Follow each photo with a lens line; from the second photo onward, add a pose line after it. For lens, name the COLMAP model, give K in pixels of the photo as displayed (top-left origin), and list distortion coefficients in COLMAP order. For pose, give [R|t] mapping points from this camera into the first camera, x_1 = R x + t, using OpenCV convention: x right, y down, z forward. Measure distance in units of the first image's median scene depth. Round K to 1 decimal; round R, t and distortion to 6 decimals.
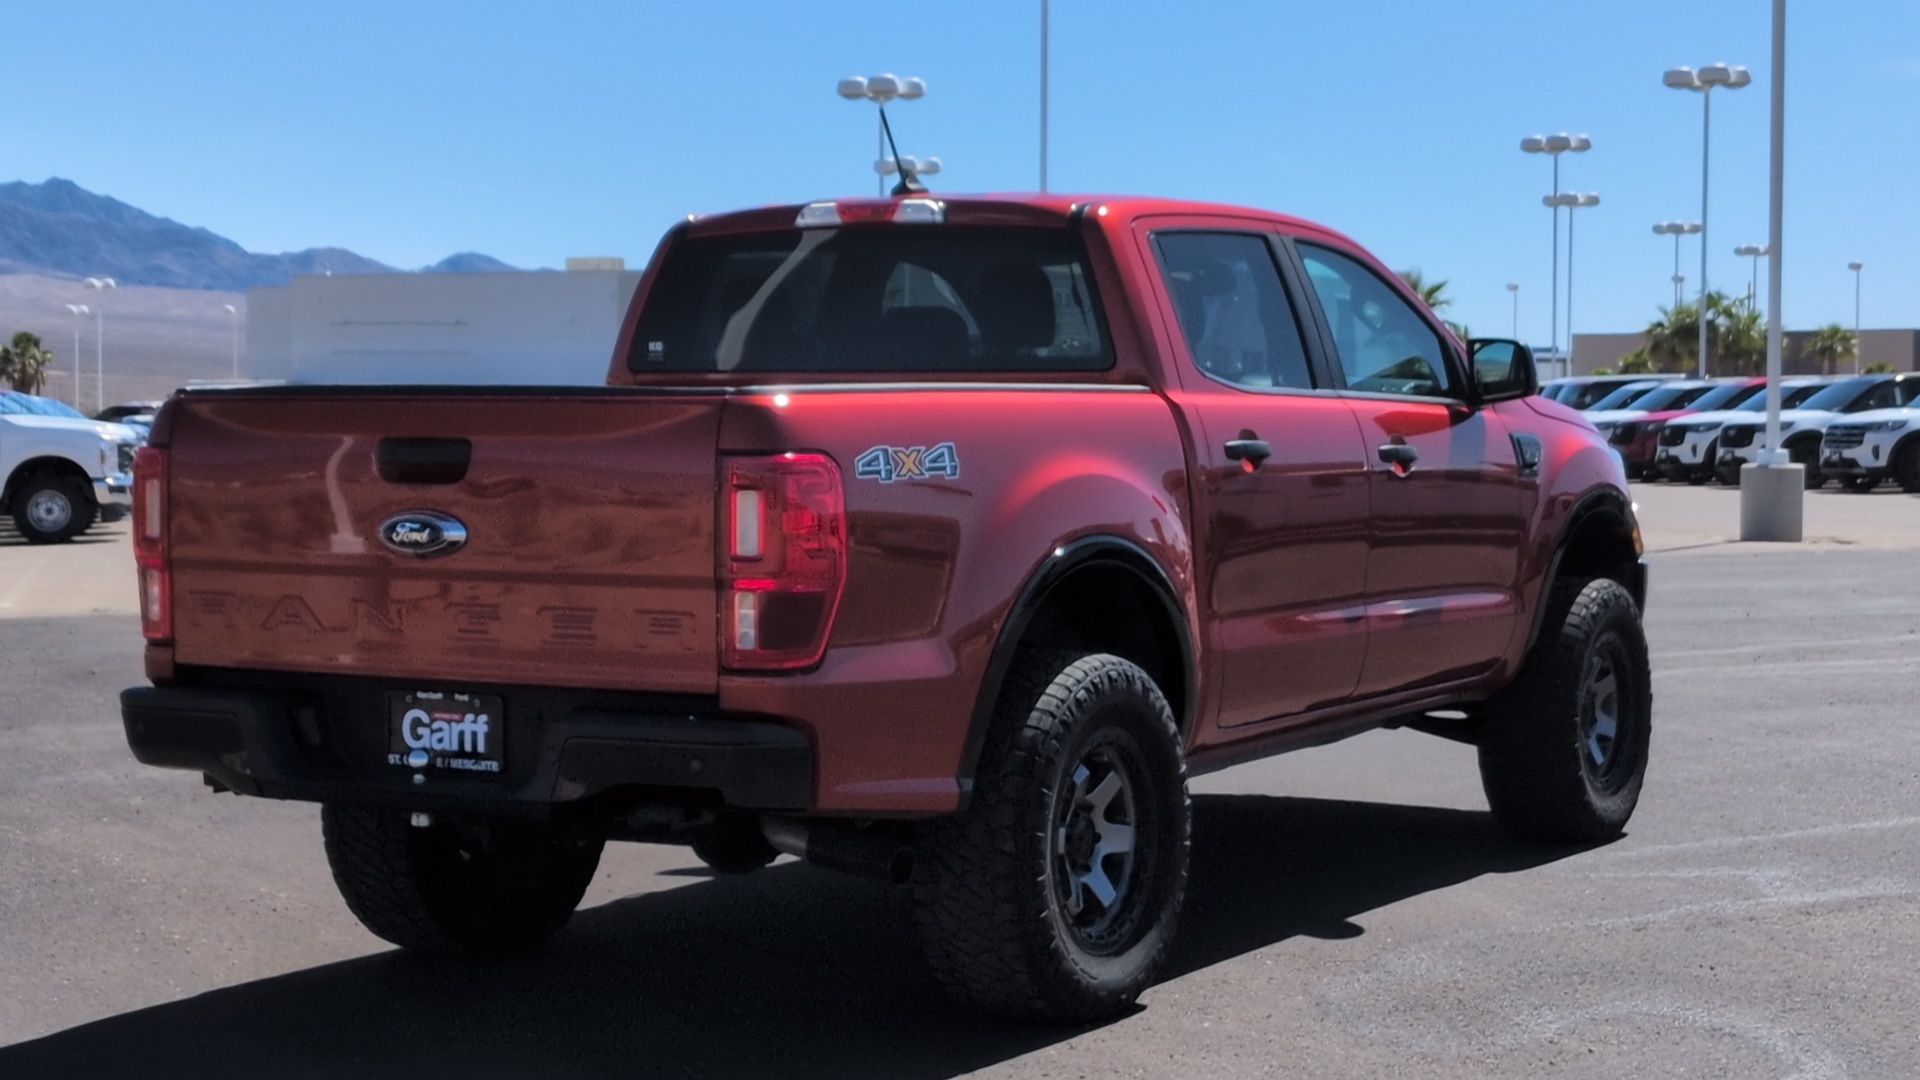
lens RADIAL K [[3241.3, 0, 955.8], [0, 3241.3, 544.7], [0, 0, 1]] dist [0.083262, 0.000000]
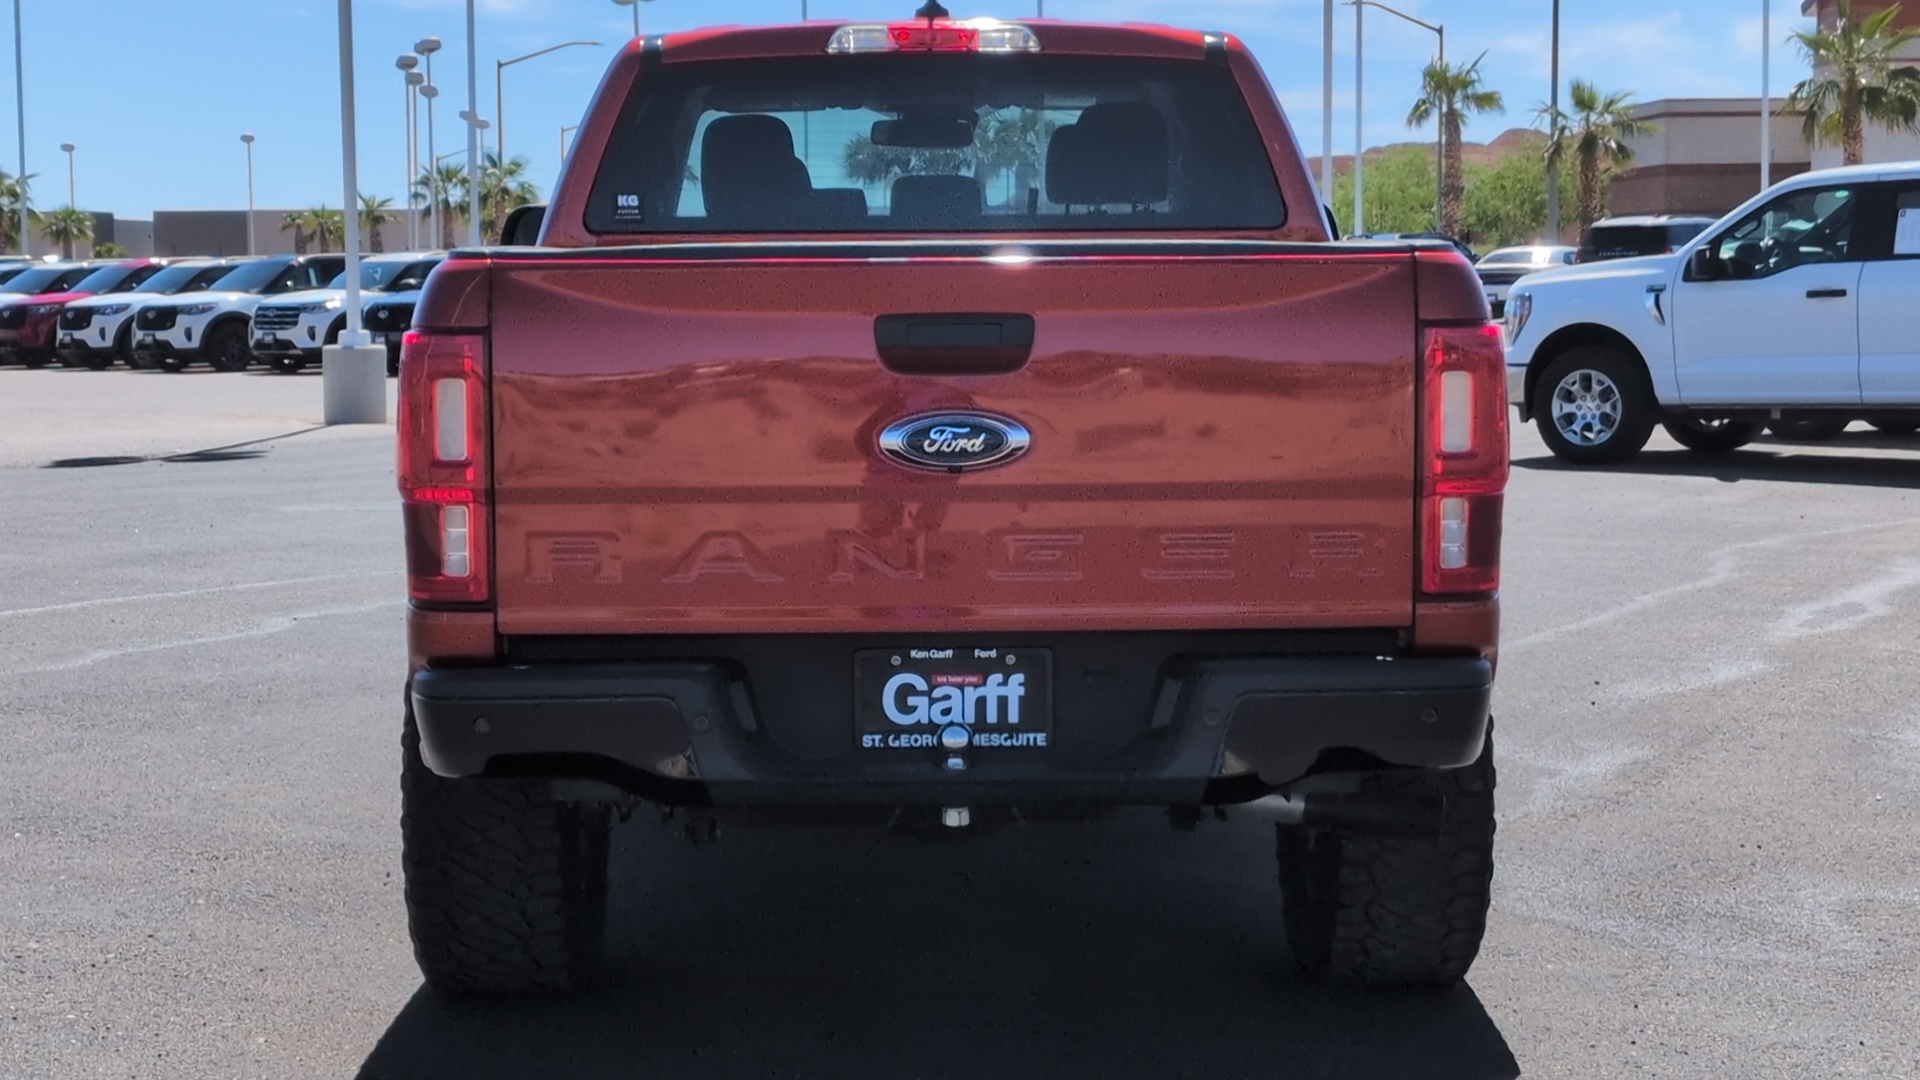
lens RADIAL K [[3241.3, 0, 945.3], [0, 3241.3, 541.7], [0, 0, 1]] dist [0.083262, 0.000000]
pose [[0.849897, -0.049975, 0.524574, -0.555124], [0.031829, 0.998544, 0.043560, -0.012593], [-0.525987, -0.020325, 0.850250, 0.355324]]
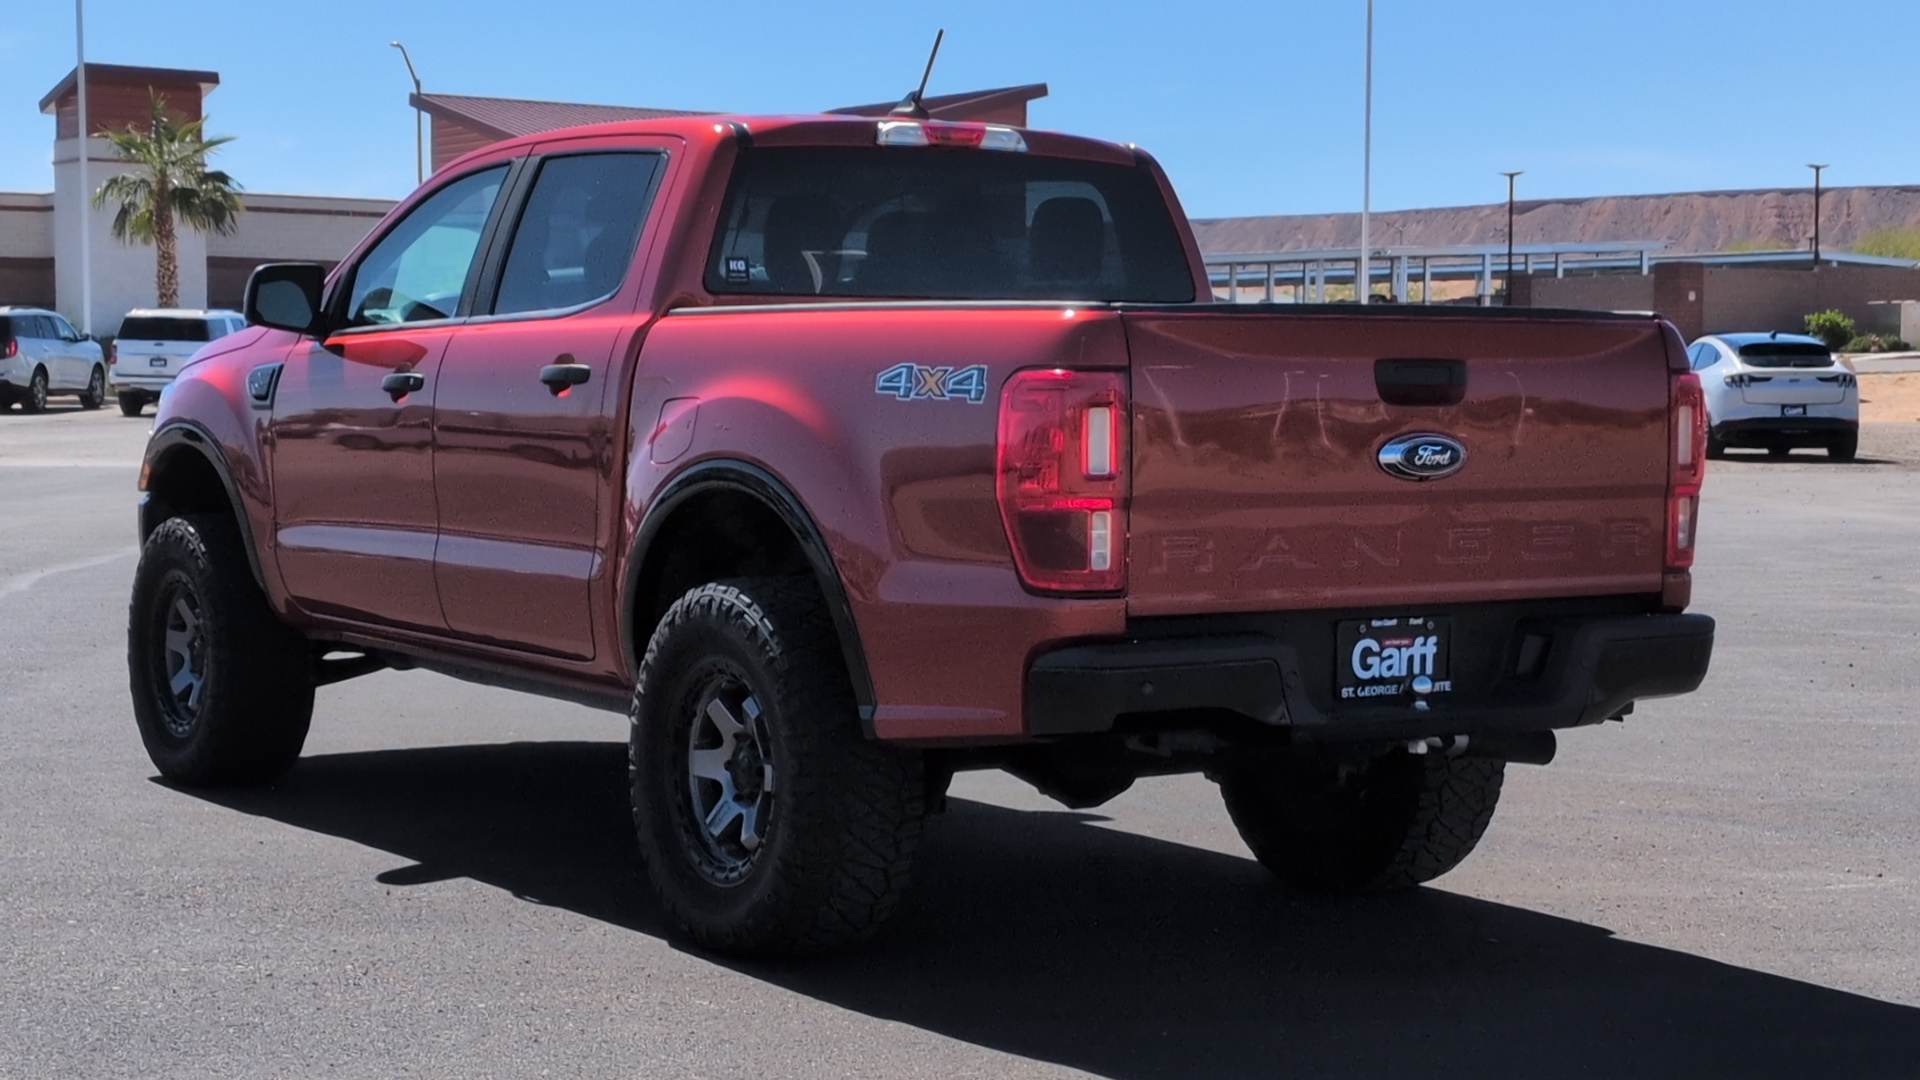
lens RADIAL K [[3241.3, 0, 959.9], [0, 3241.3, 546.8], [0, 0, 1]] dist [0.083262, 0.000000]
pose [[0.432799, -0.047727, 0.900226, -1.096439], [0.036431, 0.998708, 0.035434, -0.015711], [-0.900754, 0.017460, 0.433978, 0.690635]]
